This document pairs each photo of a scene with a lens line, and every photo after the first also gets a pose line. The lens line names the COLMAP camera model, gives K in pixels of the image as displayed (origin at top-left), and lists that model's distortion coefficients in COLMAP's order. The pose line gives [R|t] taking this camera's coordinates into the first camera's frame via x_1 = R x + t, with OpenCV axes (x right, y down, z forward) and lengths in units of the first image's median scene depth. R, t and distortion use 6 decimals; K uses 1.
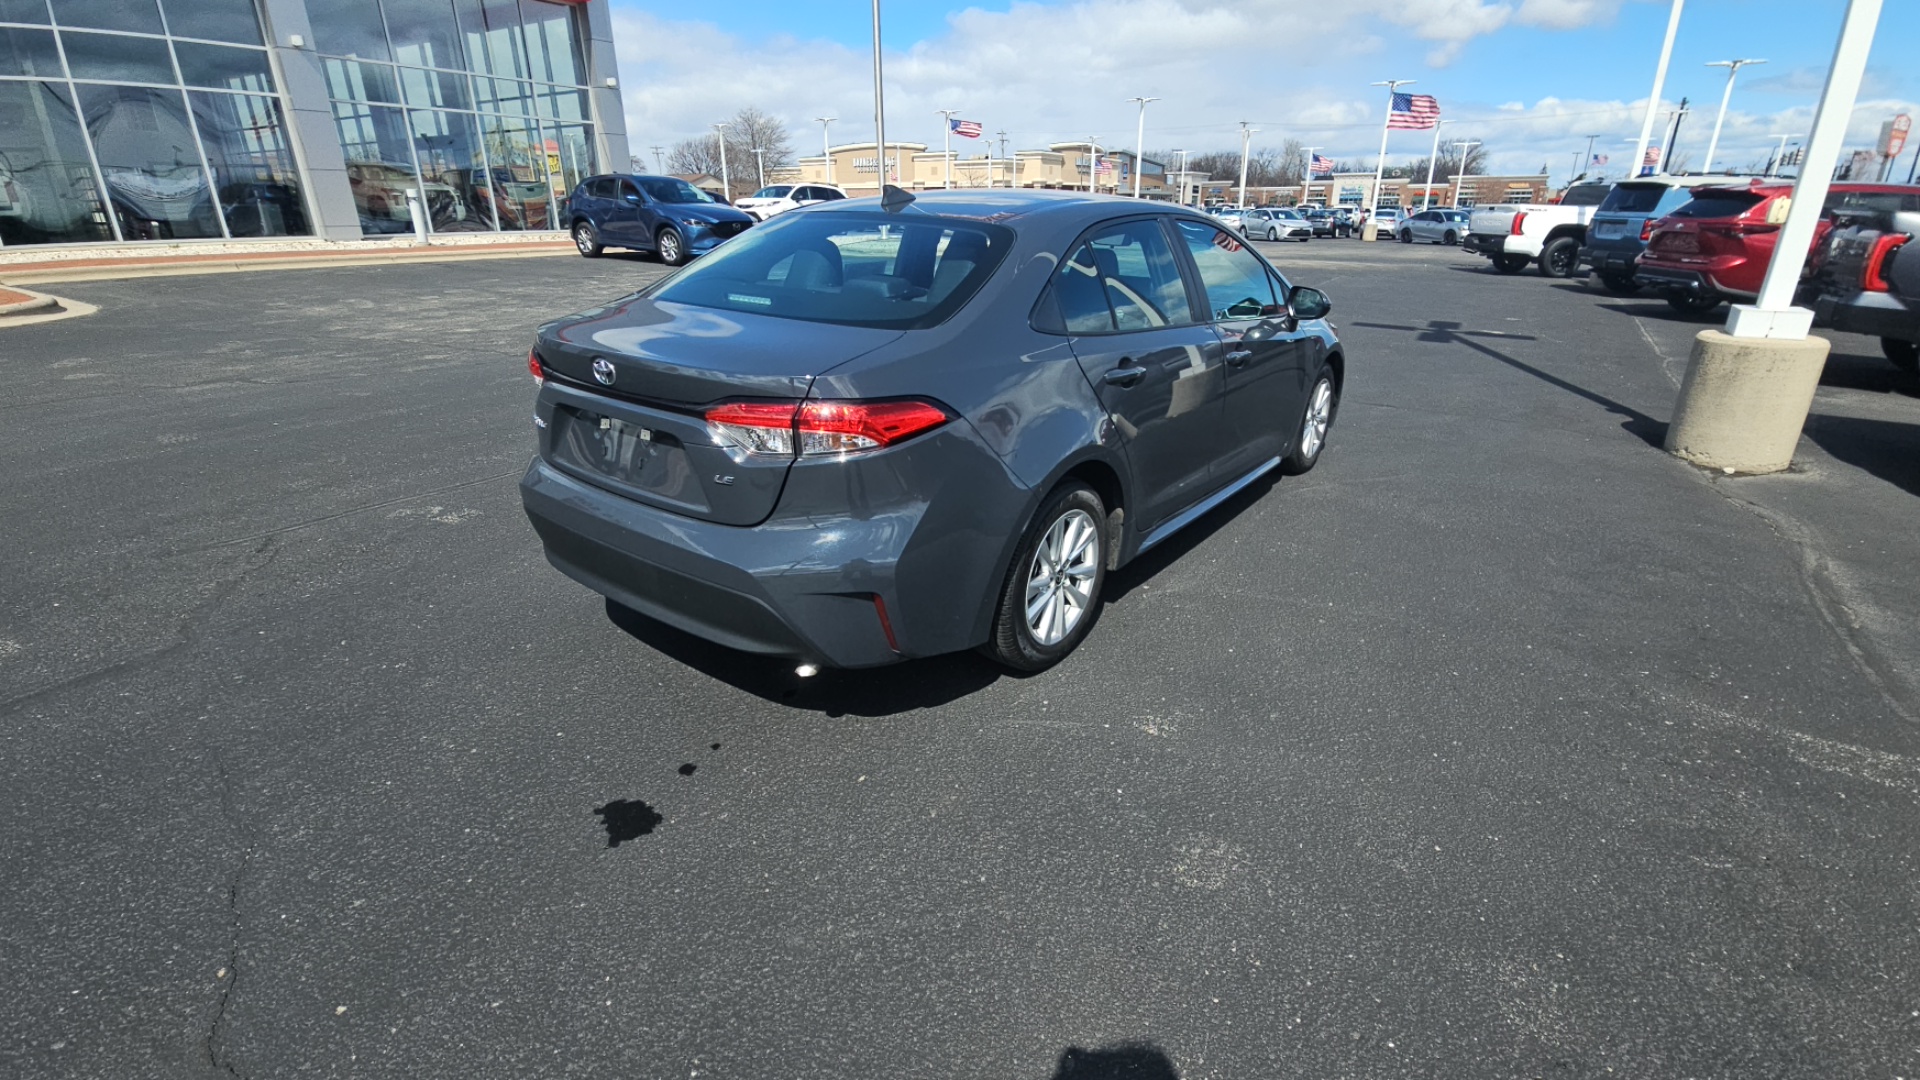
lens RADIAL K [[864.3, 0, 980.8], [0, 864.3, 545.4], [0, 0, 1]] dist [0.008213, -0.008747]
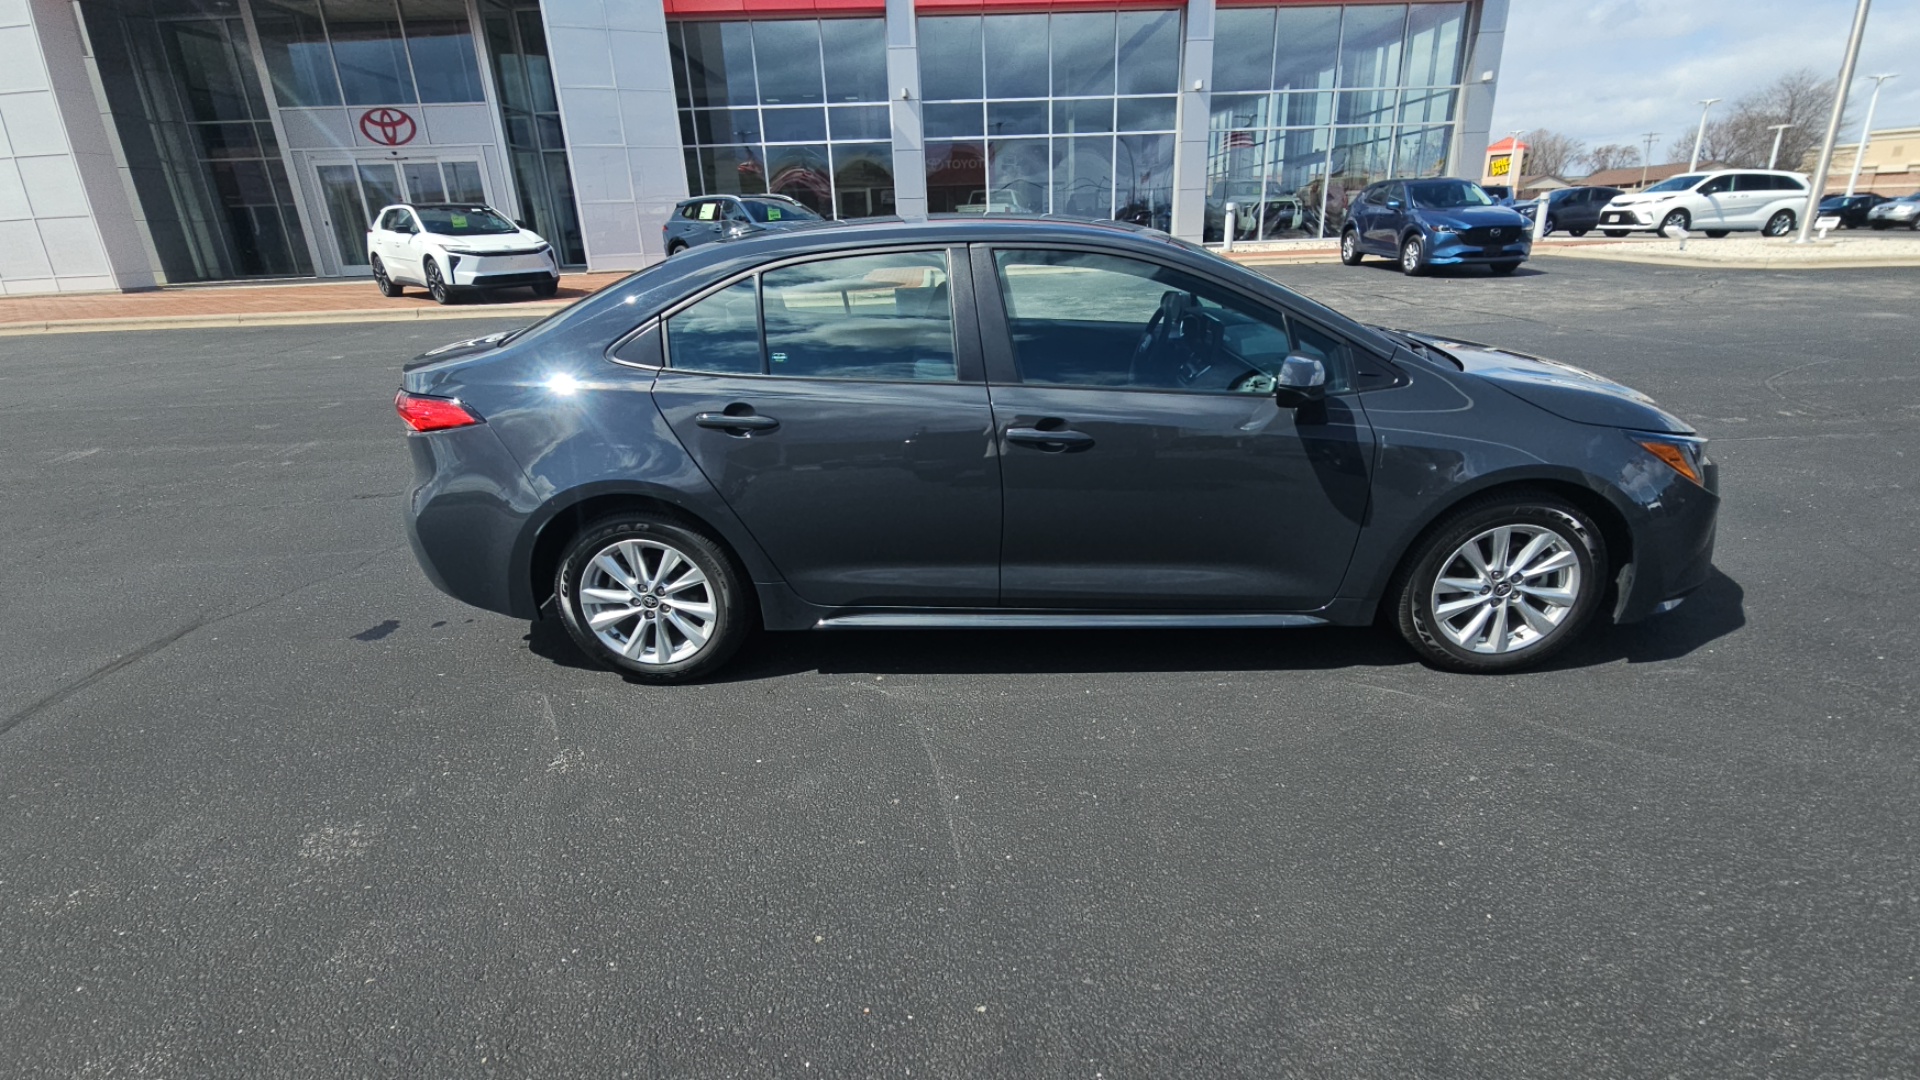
lens RADIAL K [[853.8, 0, 969.7], [0, 853.8, 543.6], [0, 0, 1]] dist [0.009343, -0.006572]
pose [[0.558359, 0.271872, -0.783787, 0.167225], [-0.272558, 0.952449, 0.136209, -0.042030], [0.783548, 0.137574, 0.605909, 0.104139]]
